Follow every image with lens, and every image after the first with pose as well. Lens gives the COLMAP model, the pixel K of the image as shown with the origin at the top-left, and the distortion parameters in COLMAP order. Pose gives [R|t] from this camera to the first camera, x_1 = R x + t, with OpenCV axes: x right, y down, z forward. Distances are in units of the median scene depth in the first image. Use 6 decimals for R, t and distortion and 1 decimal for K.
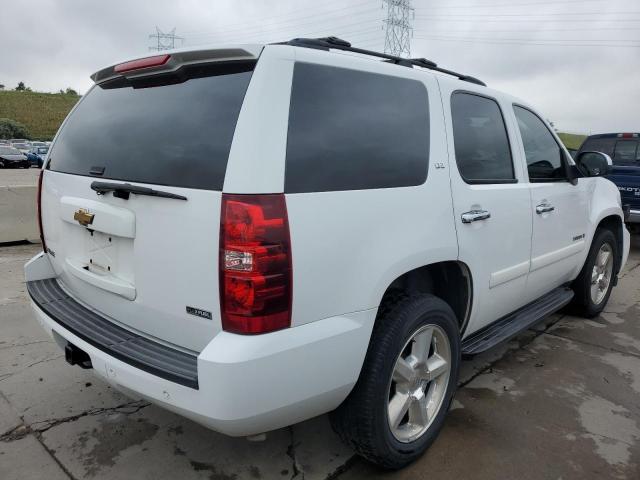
lens RADIAL K [[506.9, 0, 320.0], [0, 506.9, 240.0], [0, 0, 1]] dist [0.041740, -0.000847]
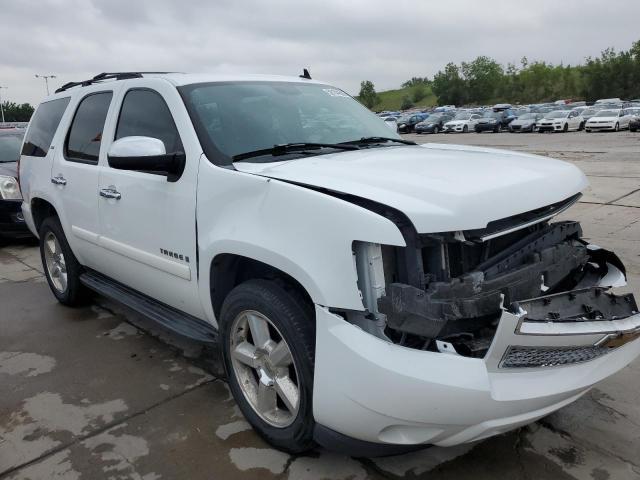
lens RADIAL K [[506.9, 0, 320.0], [0, 506.9, 240.0], [0, 0, 1]] dist [0.041740, -0.000847]
pose [[-0.074344, 0.214558, -0.973878, 1.401609], [-0.126838, 0.966614, 0.222640, -0.249784], [0.989134, 0.140076, -0.044648, 1.462543]]
